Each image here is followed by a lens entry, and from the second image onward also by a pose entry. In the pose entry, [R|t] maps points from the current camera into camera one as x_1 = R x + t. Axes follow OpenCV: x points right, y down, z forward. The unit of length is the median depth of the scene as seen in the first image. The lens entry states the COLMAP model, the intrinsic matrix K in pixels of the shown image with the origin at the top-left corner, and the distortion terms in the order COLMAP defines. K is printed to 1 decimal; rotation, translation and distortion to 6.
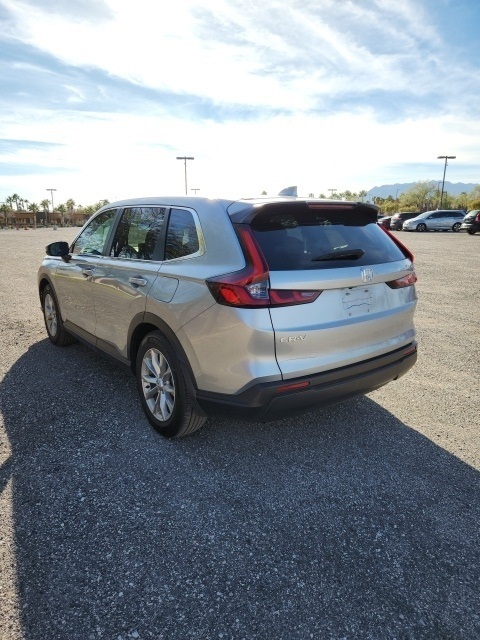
lens RADIAL K [[431.9, 0, 236.5], [0, 431.9, 318.9], [0, 0, 1]] dist [0.018853, -0.019889]
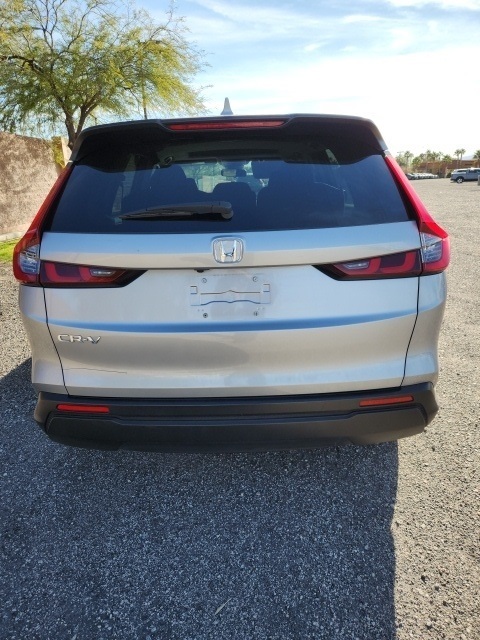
lens RADIAL K [[431.9, 0, 246.2], [0, 431.9, 319.3], [0, 0, 1]] dist [0.018853, -0.019889]
pose [[0.793032, 0.162251, -0.587175, 0.529719], [-0.103345, 0.985739, 0.132807, -0.071942], [0.600350, -0.044638, 0.798491, 0.463615]]
